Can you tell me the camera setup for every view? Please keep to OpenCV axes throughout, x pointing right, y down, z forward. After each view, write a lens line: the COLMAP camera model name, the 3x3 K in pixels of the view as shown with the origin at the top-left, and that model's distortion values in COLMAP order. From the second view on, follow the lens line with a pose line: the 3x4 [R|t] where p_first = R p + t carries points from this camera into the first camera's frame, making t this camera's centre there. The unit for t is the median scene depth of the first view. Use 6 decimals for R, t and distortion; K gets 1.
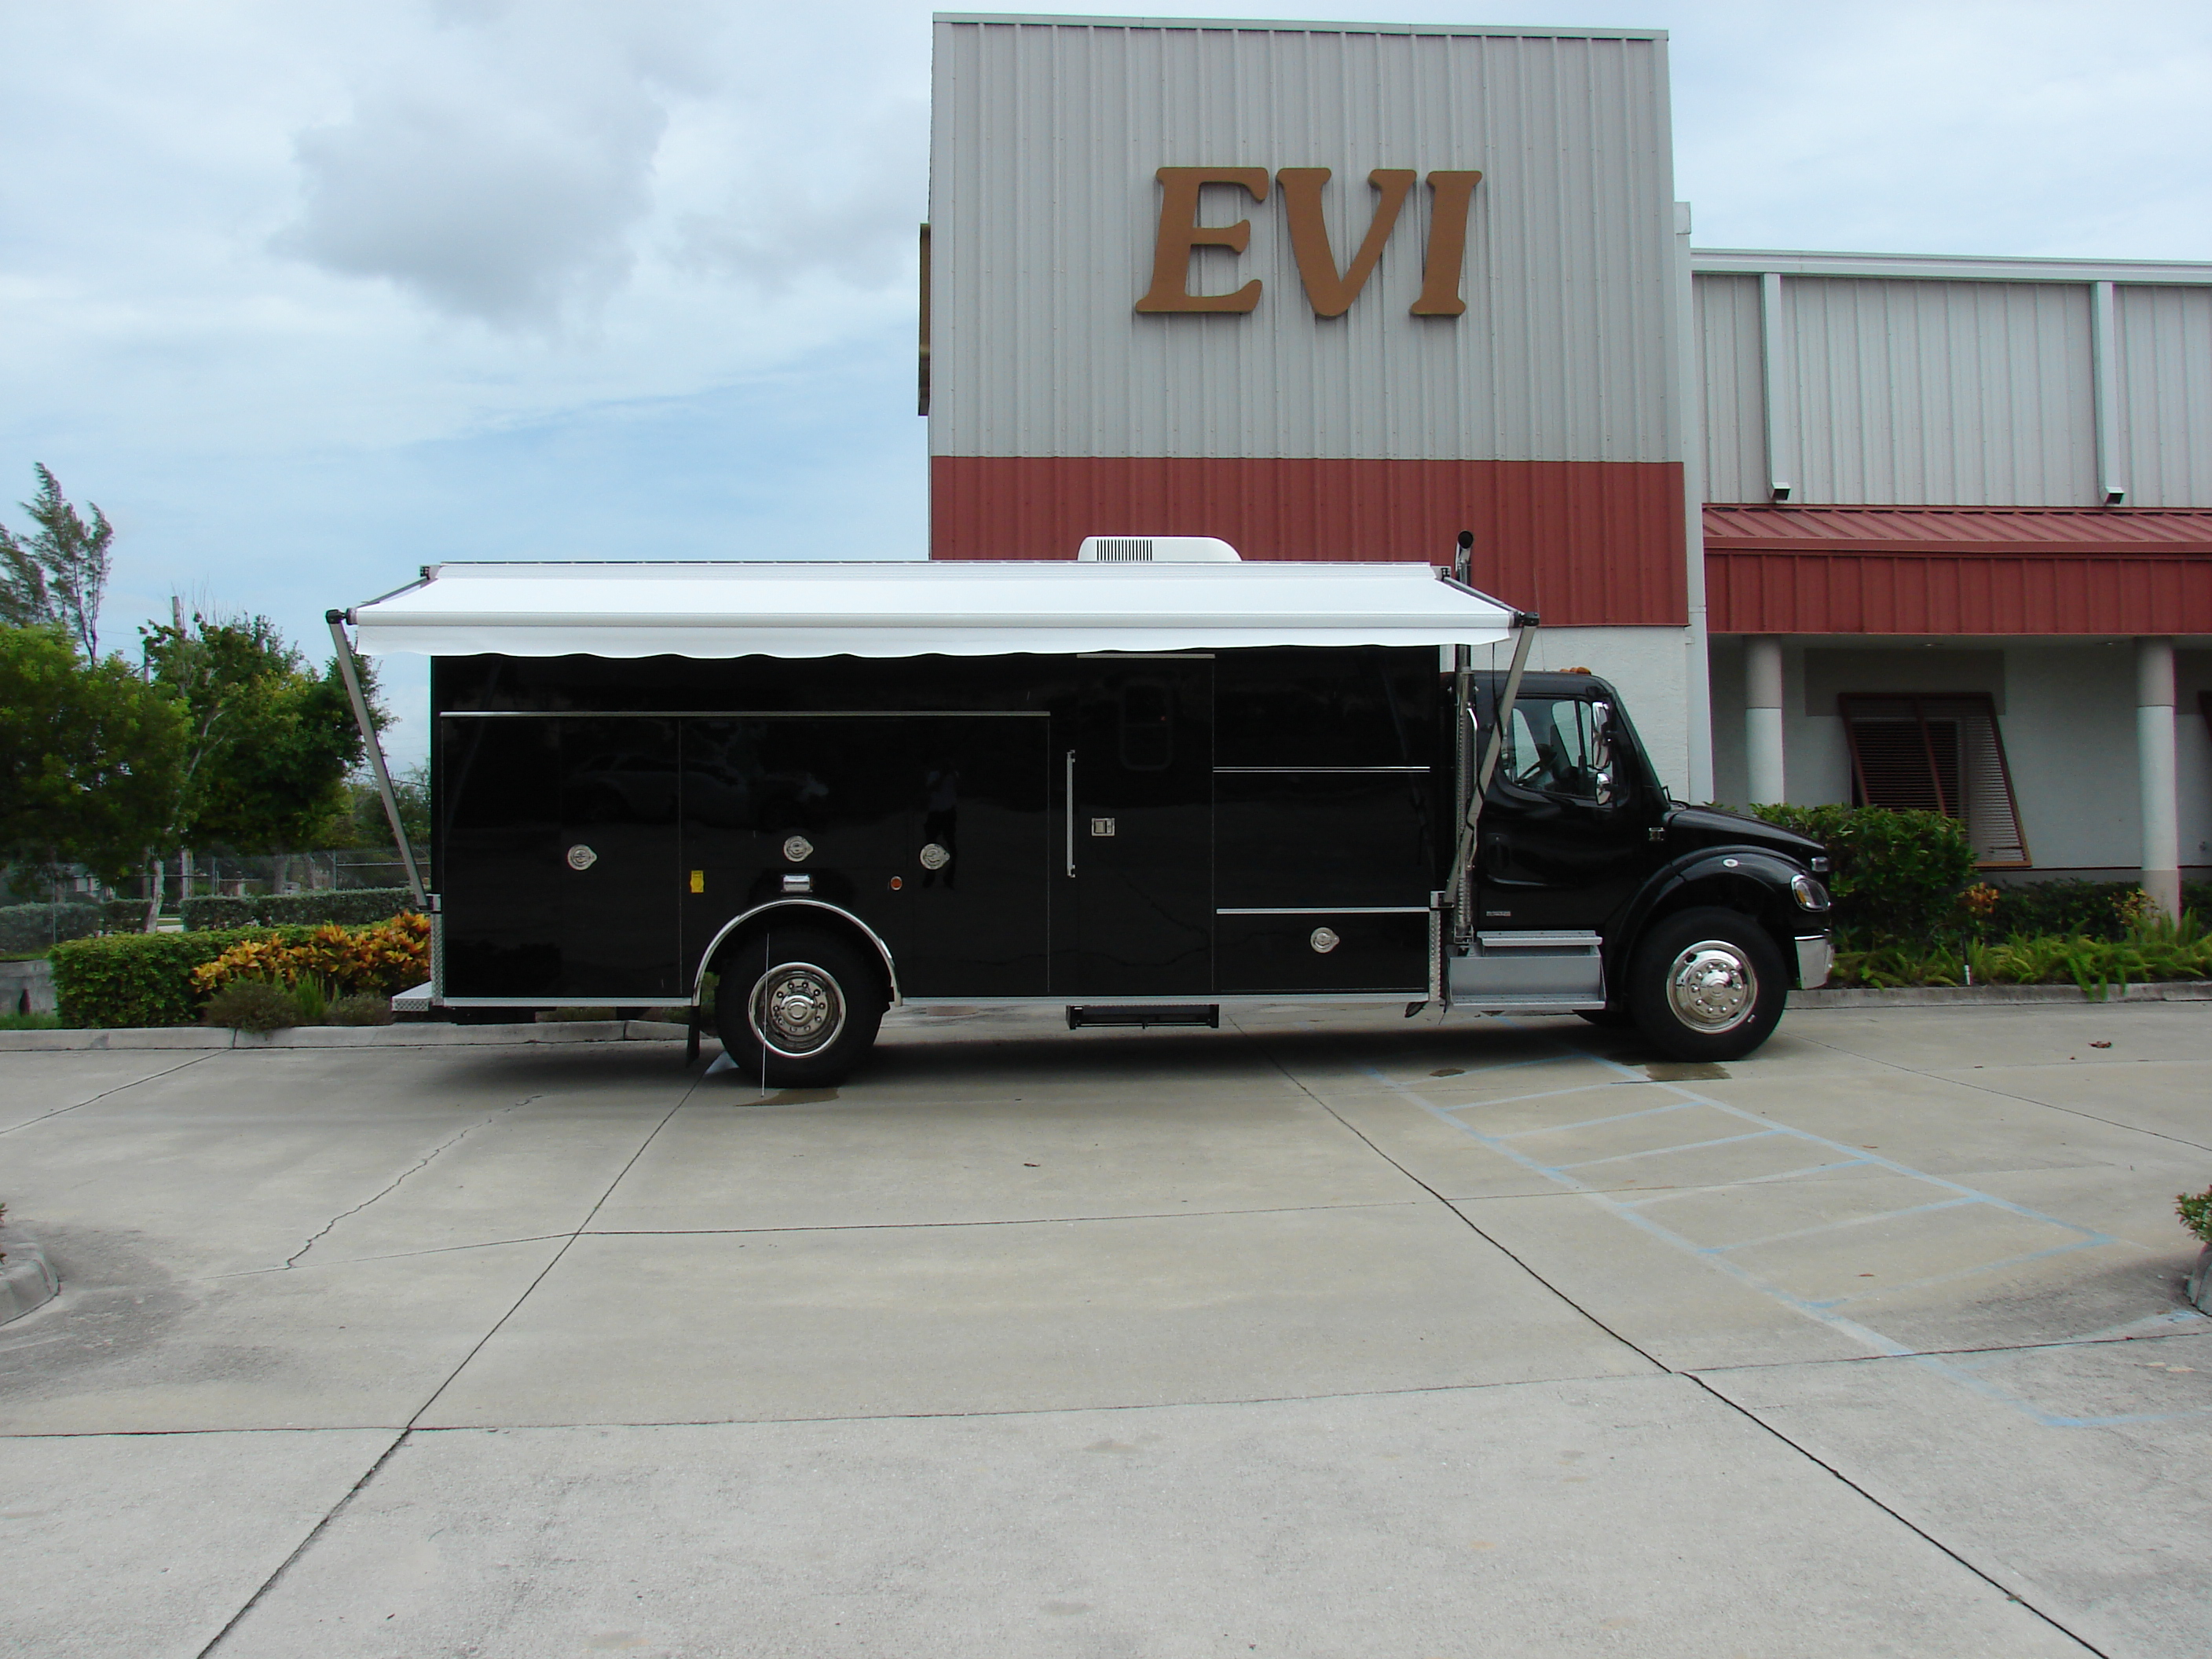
lens RADIAL K [[2342.8, 0, 1106.0], [0, 2342.8, 829.5], [0, 0, 1]] dist [-0.233394, 0.370186]
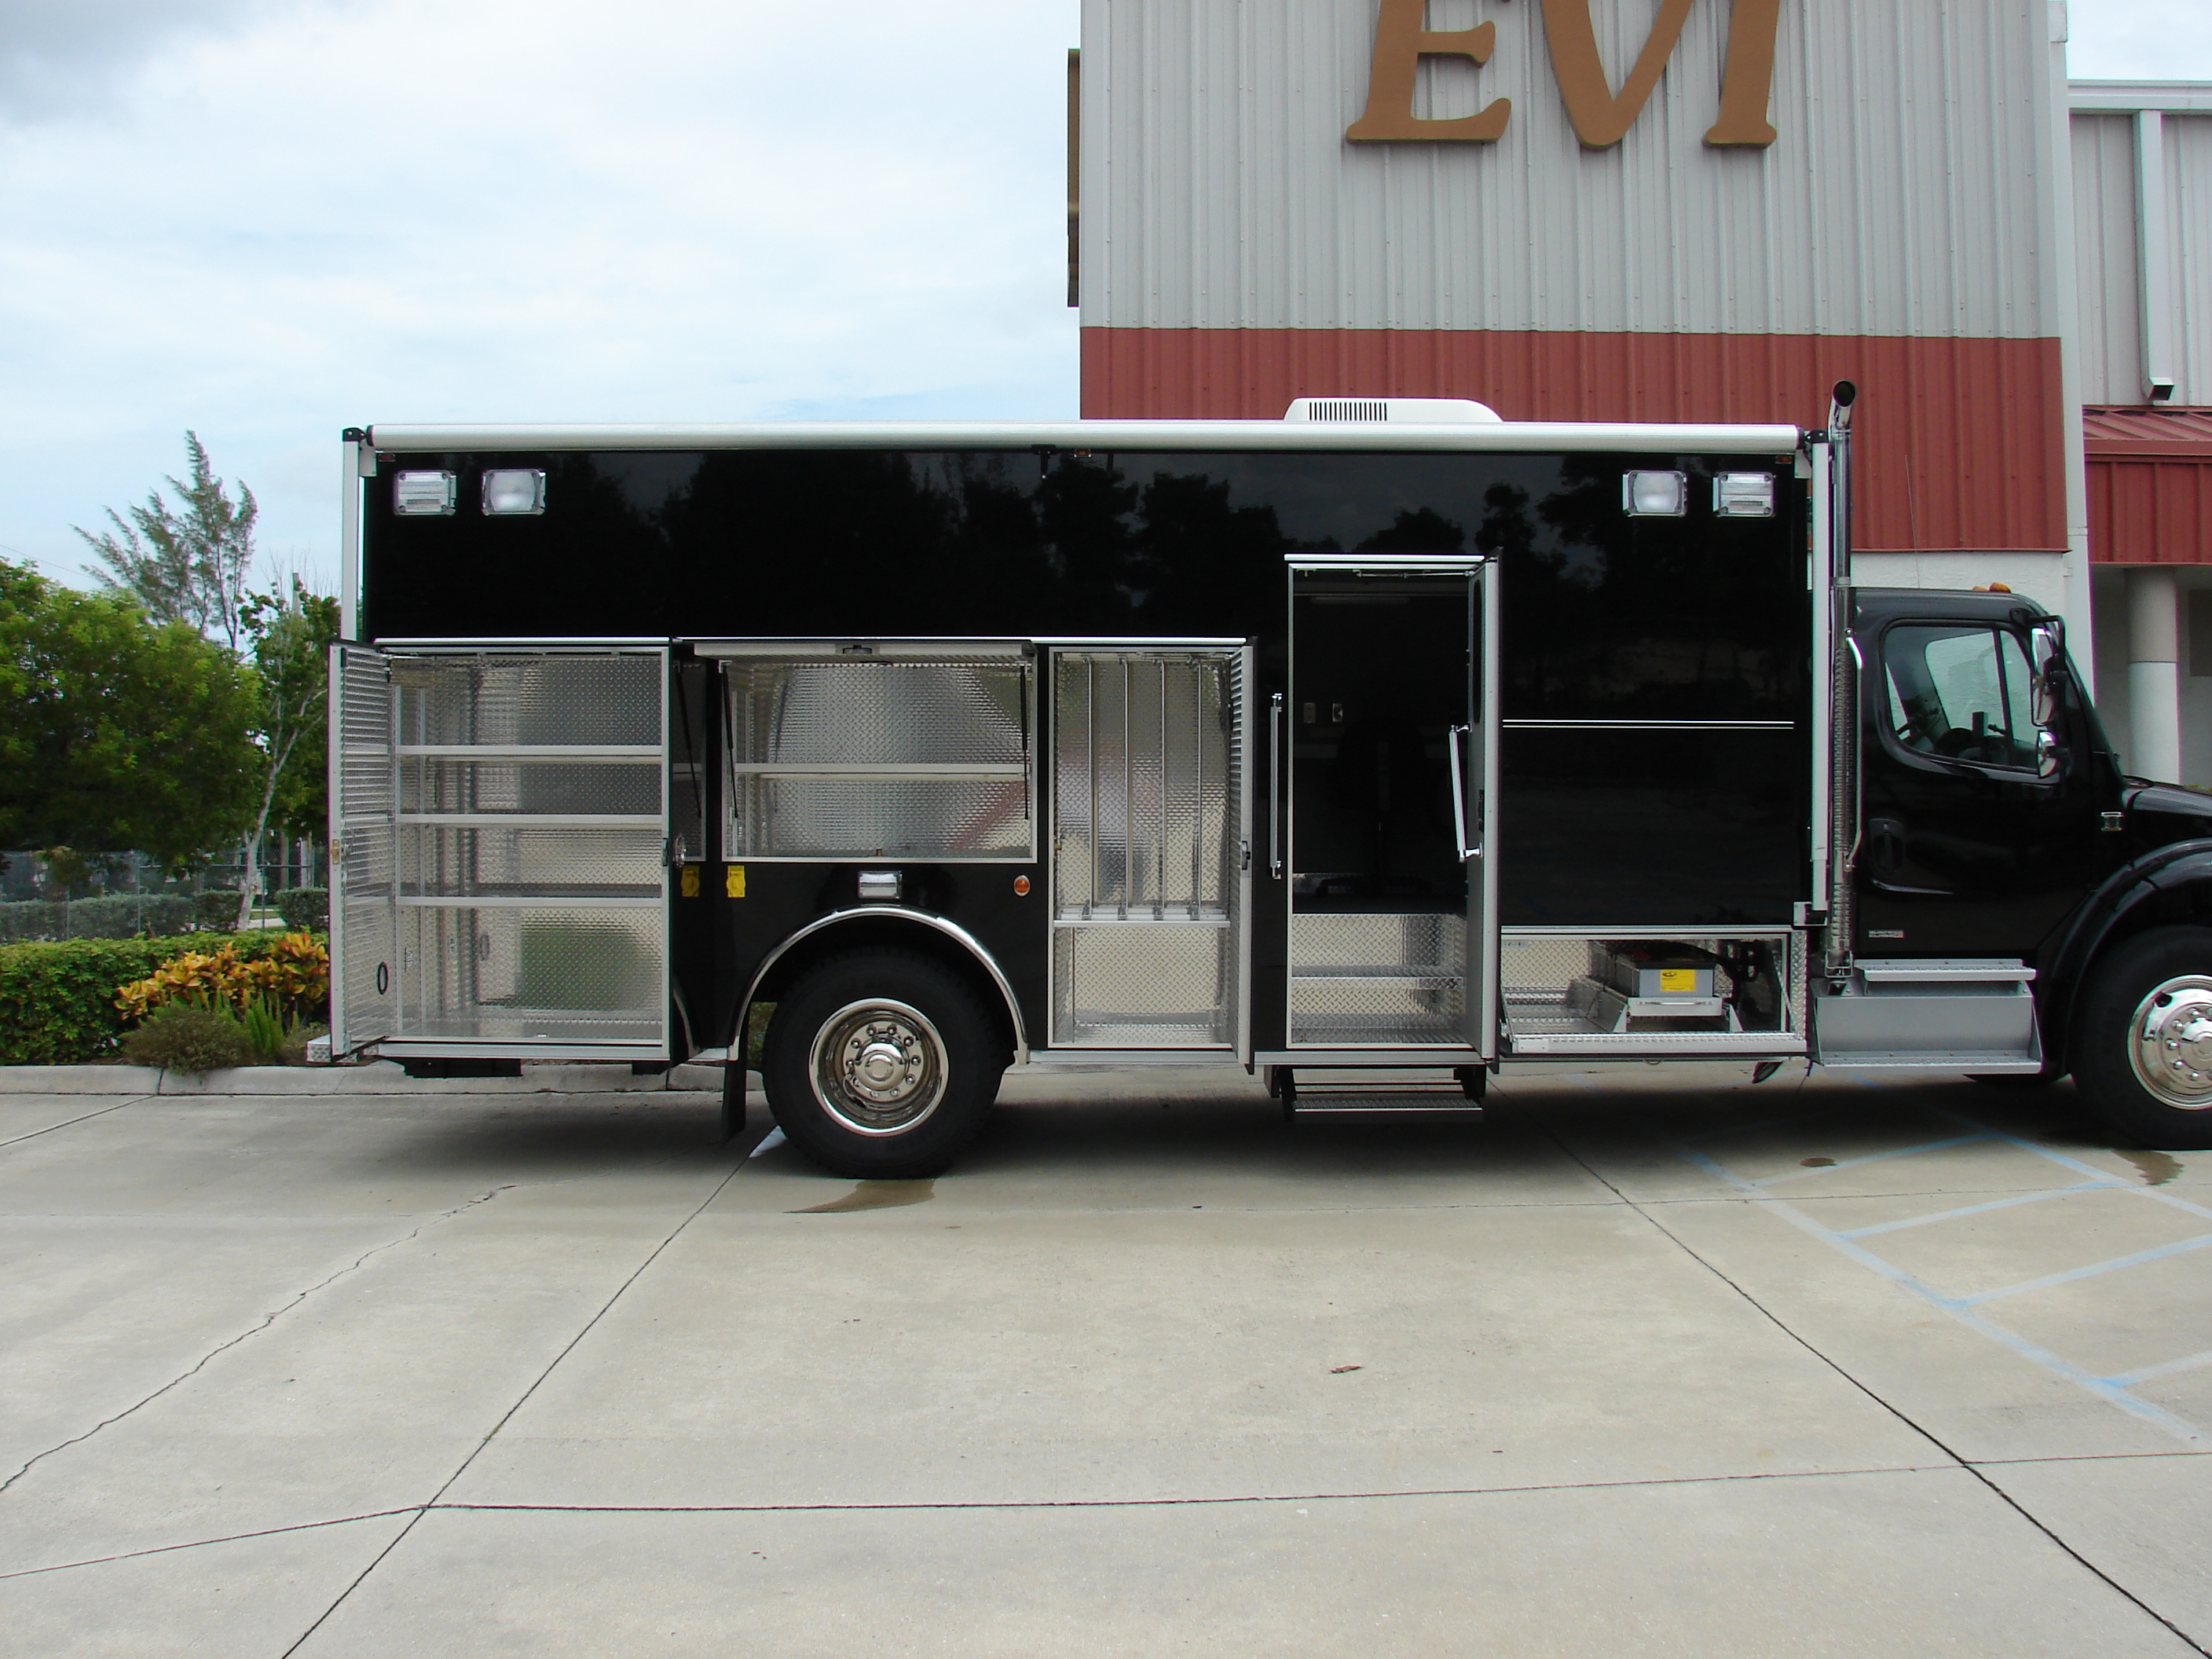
lens RADIAL K [[2342.8, 0, 1106.0], [0, 2342.8, 829.5], [0, 0, 1]] dist [-0.233394, 0.370186]
pose [[0.997597, 0.005241, -0.069084, -0.012987], [-0.005056, 0.999983, 0.002854, 0.003211], [0.069098, -0.002498, 0.997607, 0.236335]]
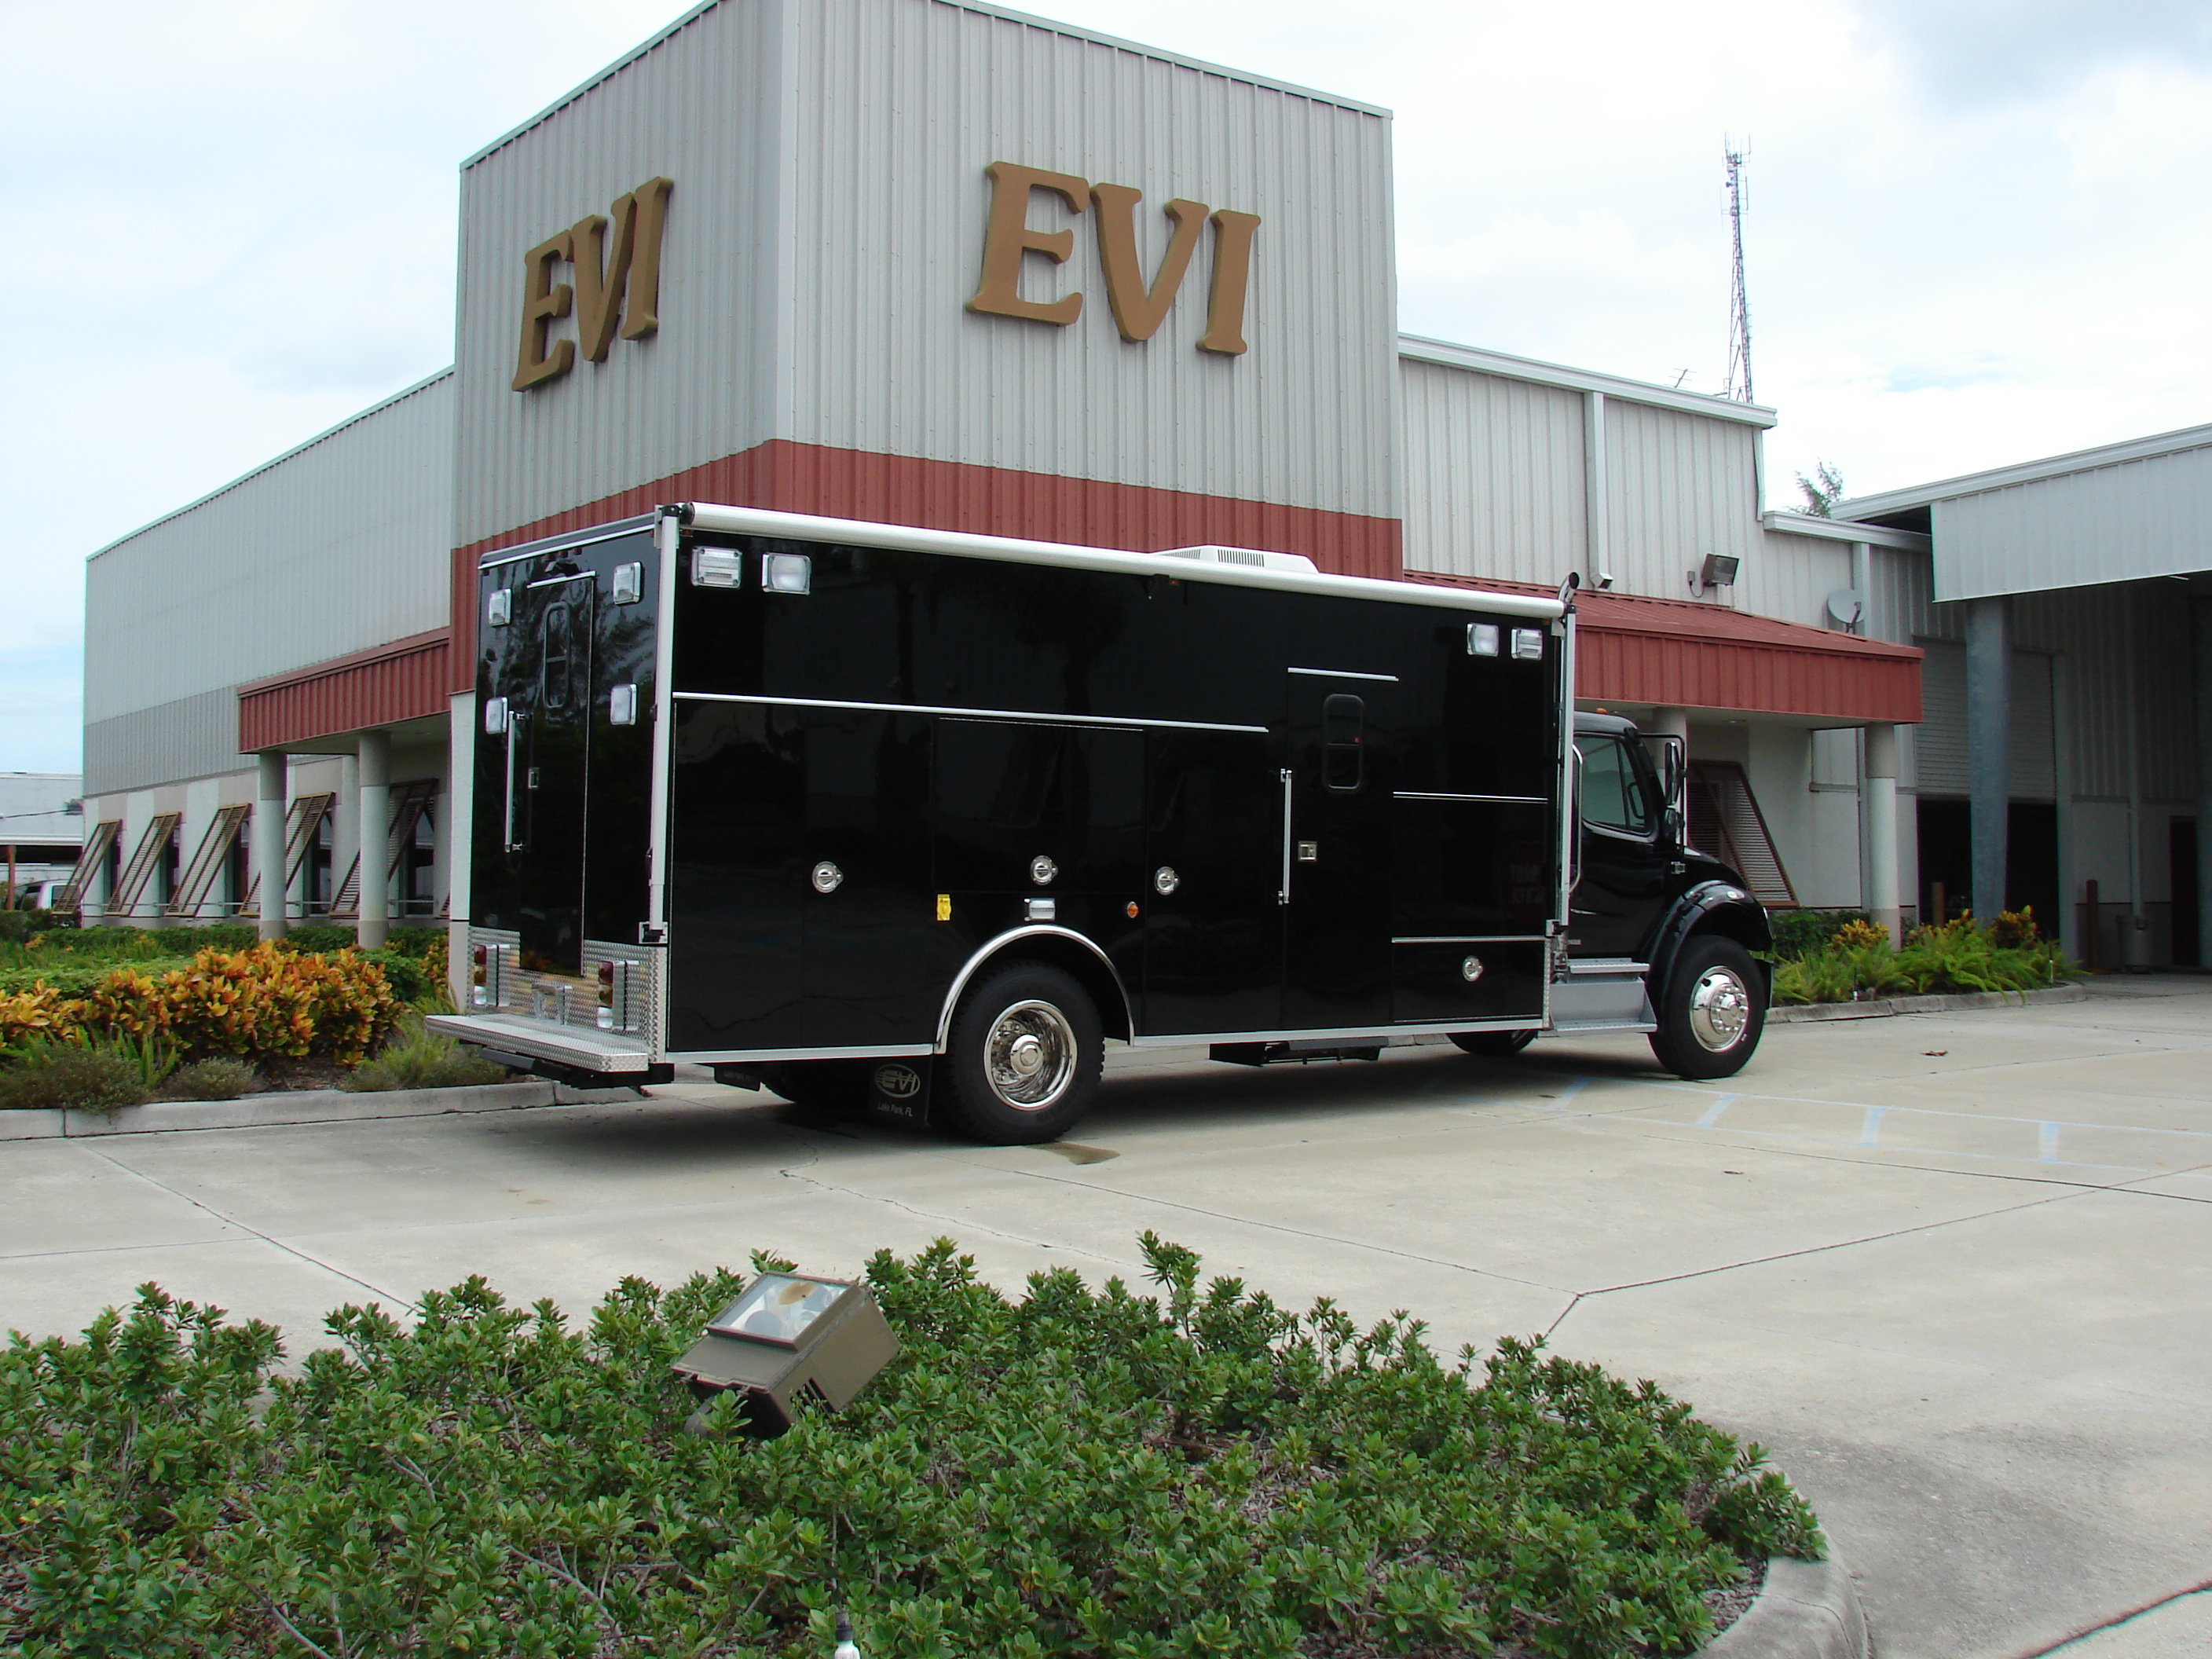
lens RADIAL K [[2342.8, 0, 1106.0], [0, 2342.8, 829.5], [0, 0, 1]] dist [-0.233394, 0.370186]
pose [[0.849166, 0.022371, 0.527652, -0.433837], [-0.008232, 0.999542, -0.029131, 0.013952], [-0.528062, 0.020394, 0.848961, 0.181034]]
